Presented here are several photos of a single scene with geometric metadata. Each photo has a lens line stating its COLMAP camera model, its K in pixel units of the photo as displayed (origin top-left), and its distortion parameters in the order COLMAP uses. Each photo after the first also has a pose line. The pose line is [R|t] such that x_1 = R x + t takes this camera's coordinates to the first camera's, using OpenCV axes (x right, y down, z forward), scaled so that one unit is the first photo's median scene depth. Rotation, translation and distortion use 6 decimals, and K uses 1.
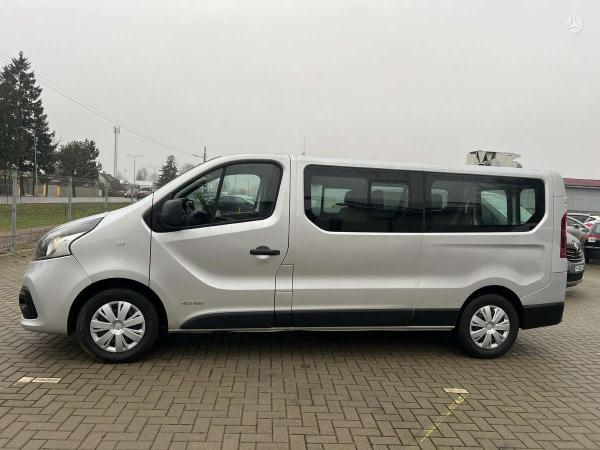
lens RADIAL K [[444.3, 0, 300.0], [0, 444.3, 224.8], [0, 0, 1]] dist [0.053041, -0.052409]
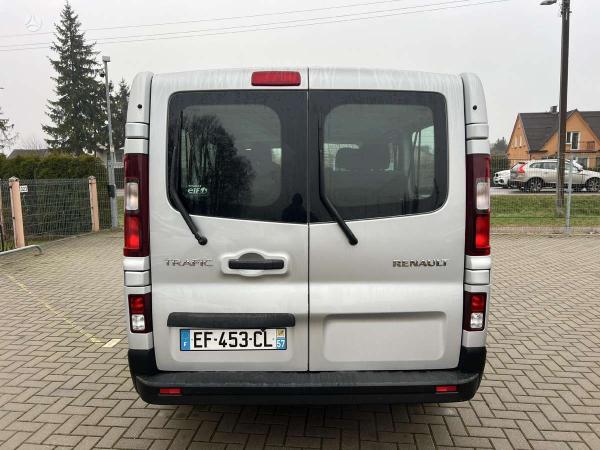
lens RADIAL K [[444.3, 0, 300.4], [0, 444.3, 225.8], [0, 0, 1]] dist [0.053041, -0.052409]
pose [[-0.160298, 0.064040, -0.984989, 1.040640], [-0.051795, 0.995973, 0.073184, -0.001207], [0.985709, 0.062749, -0.156335, 1.275208]]
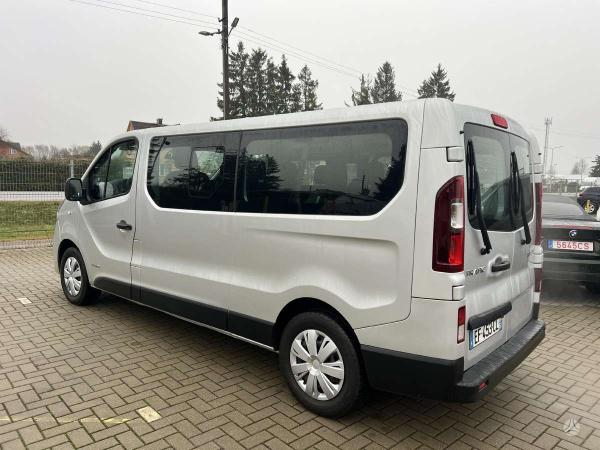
lens RADIAL K [[444.3, 0, 302.2], [0, 444.3, 226.4], [0, 0, 1]] dist [0.053041, -0.052409]
pose [[0.632850, 0.043339, -0.773061, 0.882247], [-0.034923, 0.999014, 0.027416, 0.015934], [0.773486, 0.009647, 0.633740, 0.576893]]
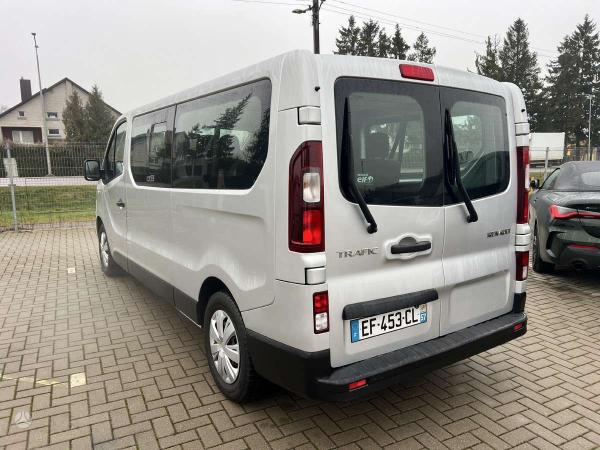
lens RADIAL K [[444.3, 0, 301.7], [0, 444.3, 225.6], [0, 0, 1]] dist [0.053041, -0.052409]
pose [[0.403363, 0.082717, -0.911294, 0.994100], [-0.021240, 0.996484, 0.081048, 0.013924], [0.914794, -0.013336, 0.403701, 0.845074]]
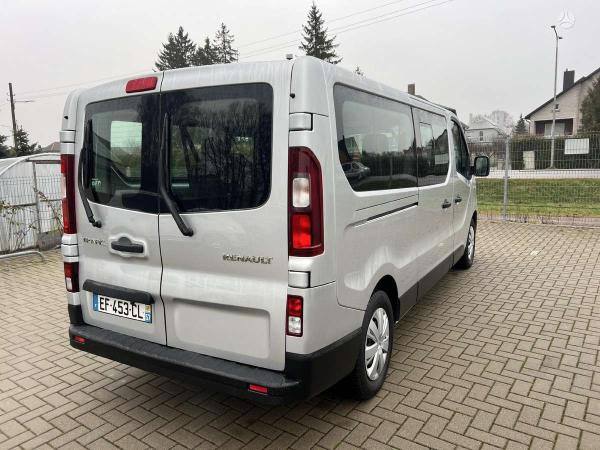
lens RADIAL K [[444.3, 0, 297.6], [0, 444.3, 226.3], [0, 0, 1]] dist [0.053041, -0.052409]
pose [[-0.640694, 0.081188, -0.763492, 0.875034], [-0.042666, 0.989092, 0.140982, -0.036228], [0.766610, 0.122901, -0.630242, 1.664238]]
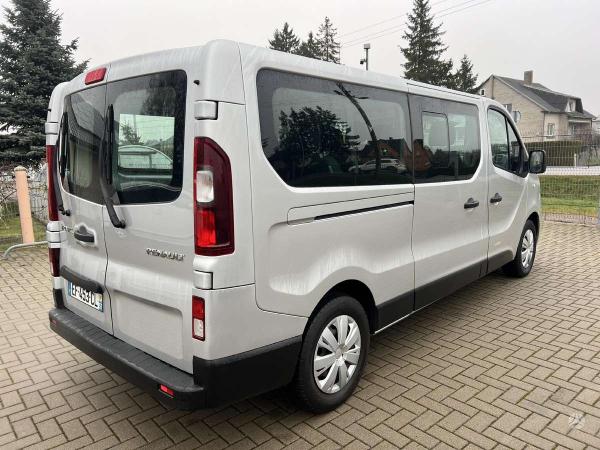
lens RADIAL K [[444.3, 0, 305.5], [0, 444.3, 224.0], [0, 0, 1]] dist [0.053041, -0.052409]
pose [[-0.788097, 0.059571, -0.612662, 0.716356], [-0.050335, 0.985736, 0.160594, -0.044054], [0.613490, 0.157402, -0.773857, 1.764595]]
